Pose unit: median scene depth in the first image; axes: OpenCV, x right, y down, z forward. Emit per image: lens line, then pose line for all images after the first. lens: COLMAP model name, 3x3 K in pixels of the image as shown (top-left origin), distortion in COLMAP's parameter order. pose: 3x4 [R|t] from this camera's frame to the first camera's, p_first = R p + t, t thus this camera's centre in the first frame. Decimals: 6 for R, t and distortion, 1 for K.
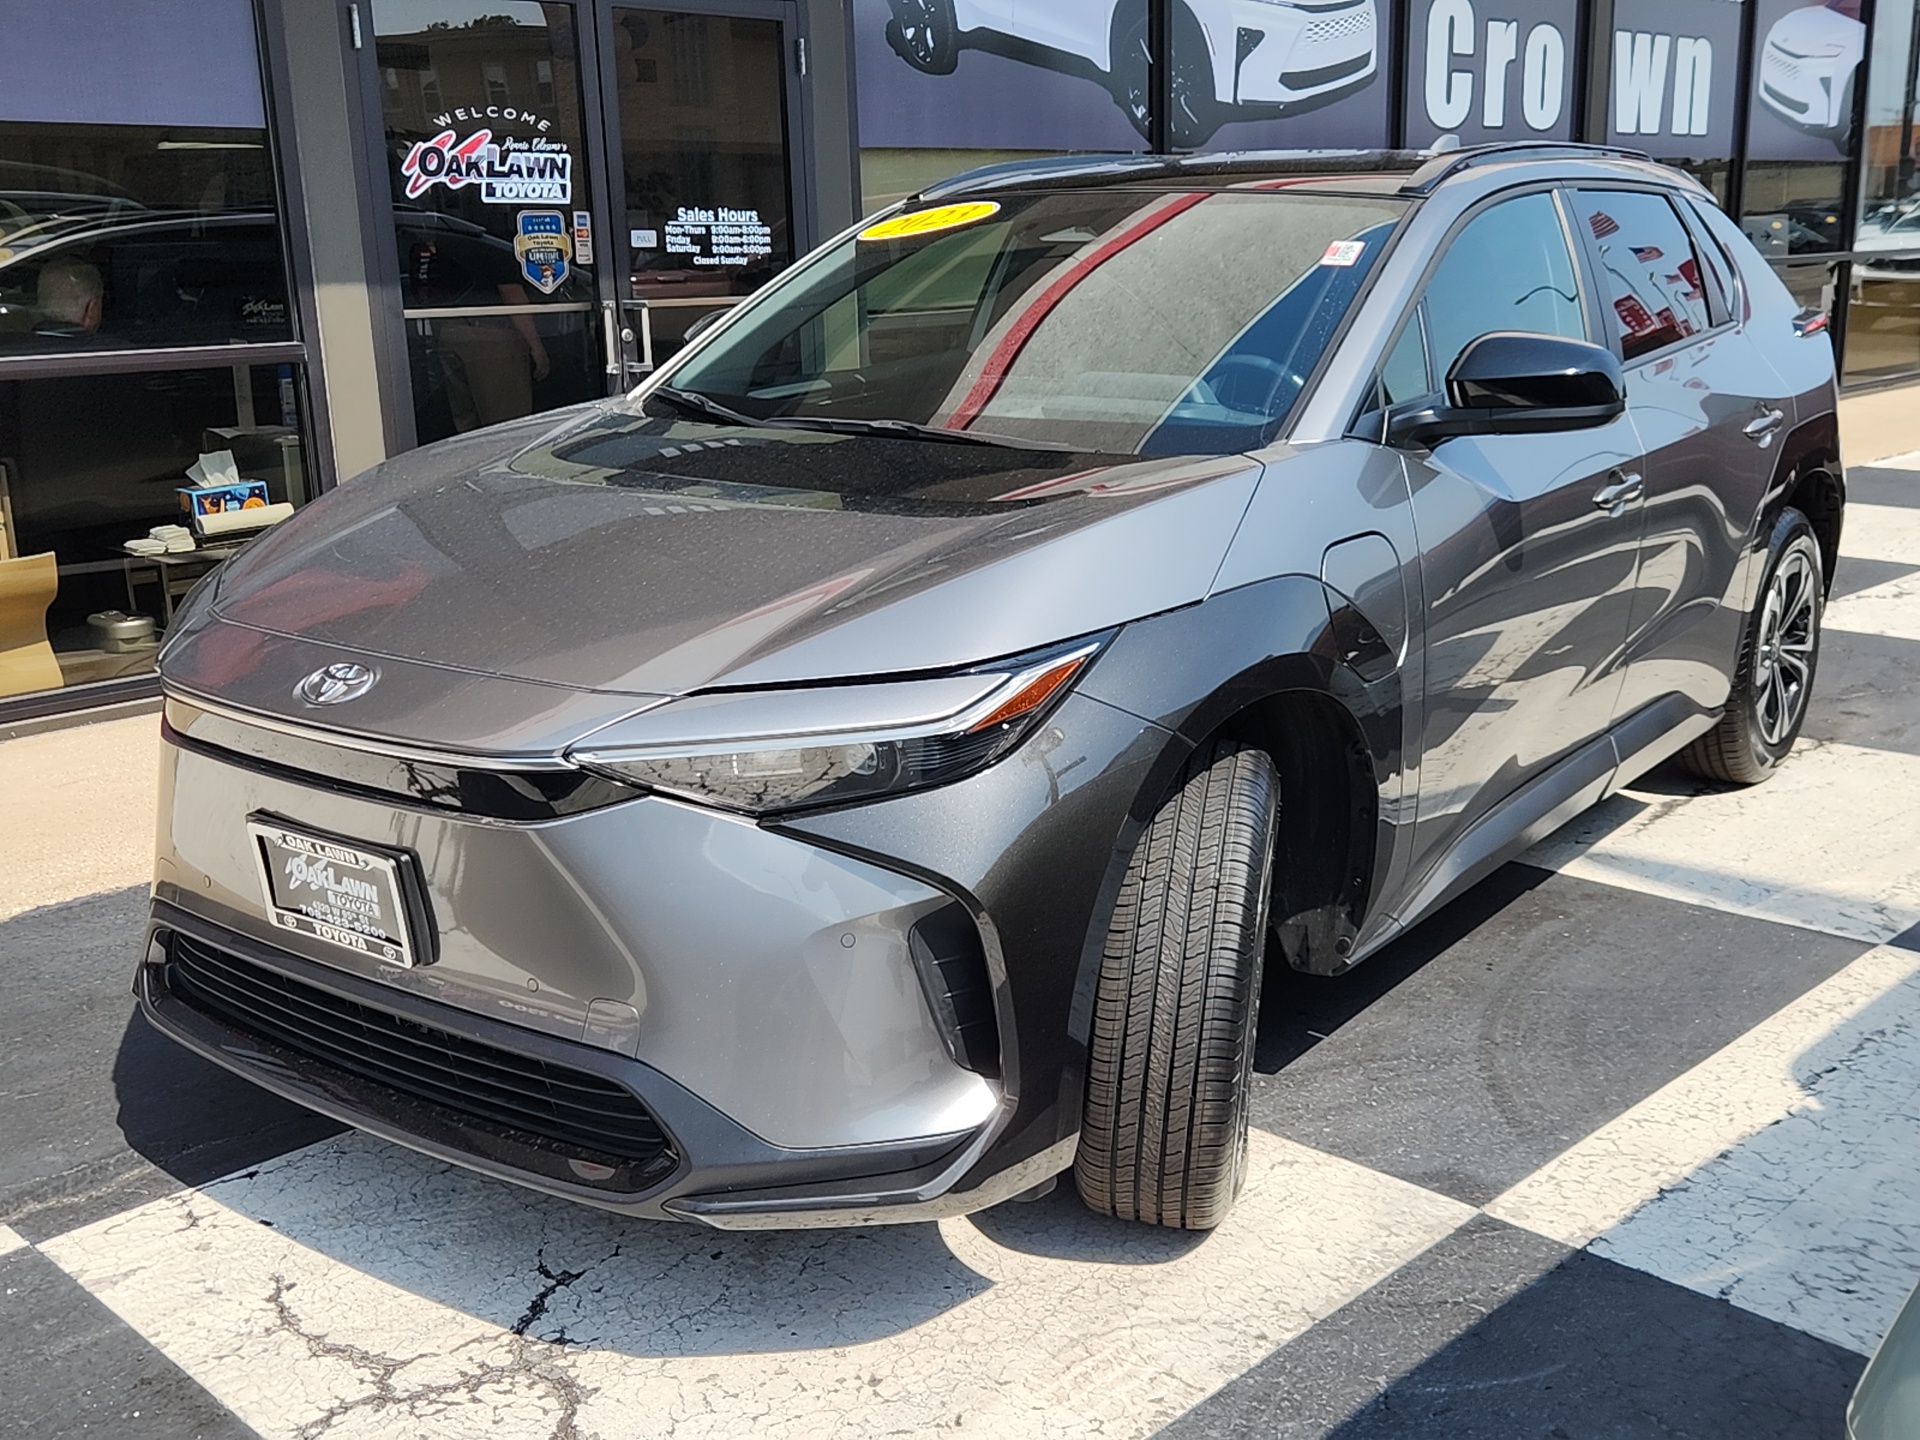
lens RADIAL K [[1990.5, 0, 1006.7], [0, 1990.5, 723.7], [0, 0, 1]] dist [0.133273, -0.197764]
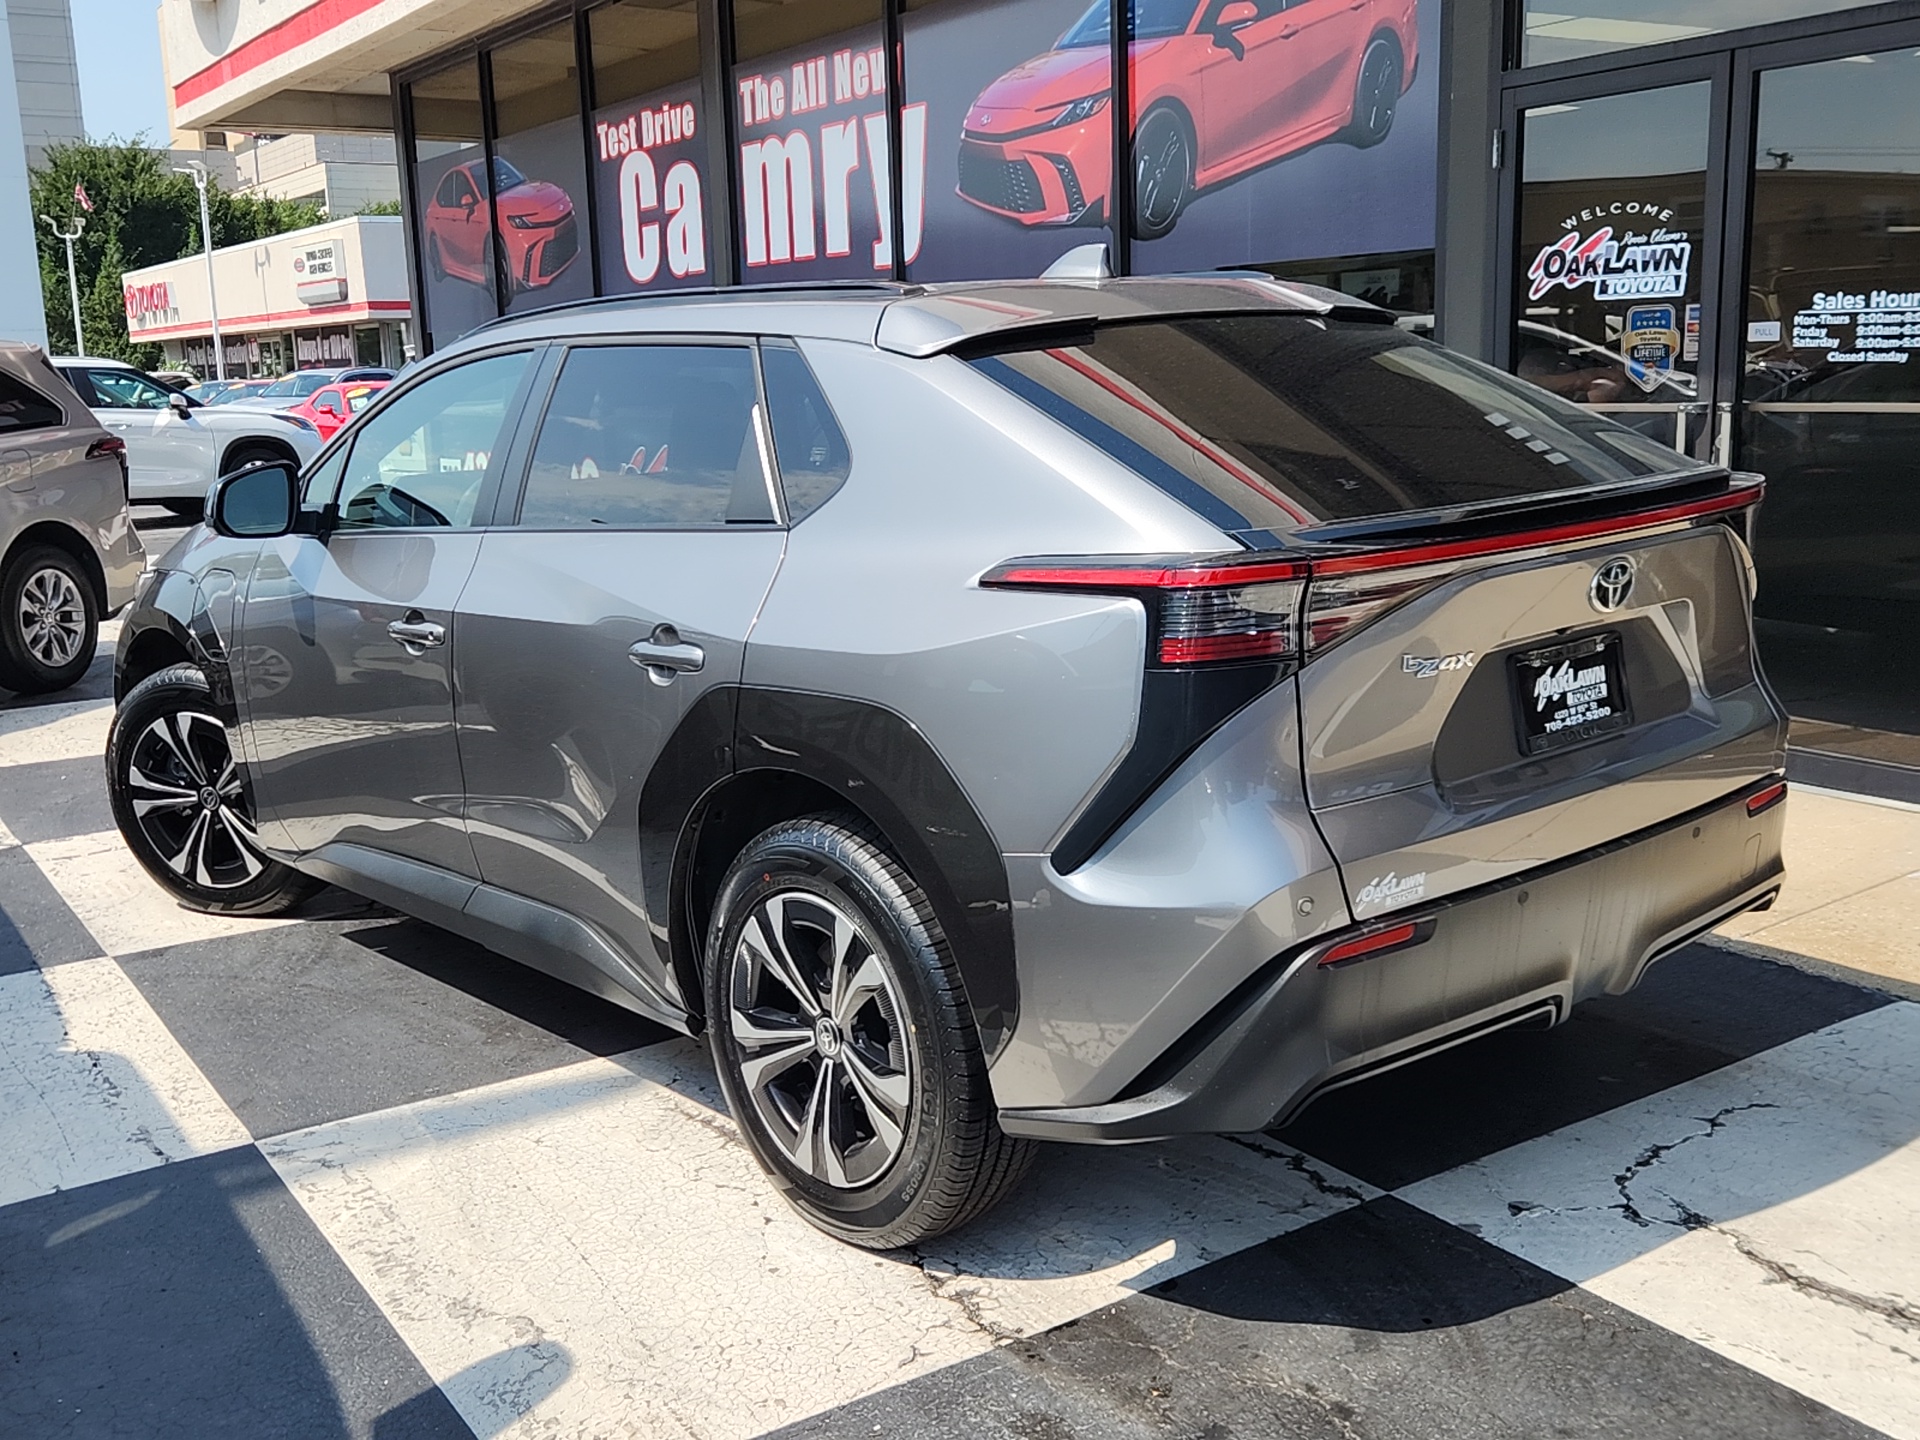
lens RADIAL K [[1990.5, 0, 1006.7], [0, 1990.5, 723.7], [0, 0, 1]] dist [0.133273, -0.197764]
pose [[-0.231729, 0.205264, -0.950878, 0.785331], [-0.197045, 0.947317, 0.252515, -0.251298], [0.952615, 0.245881, -0.179075, 0.941315]]
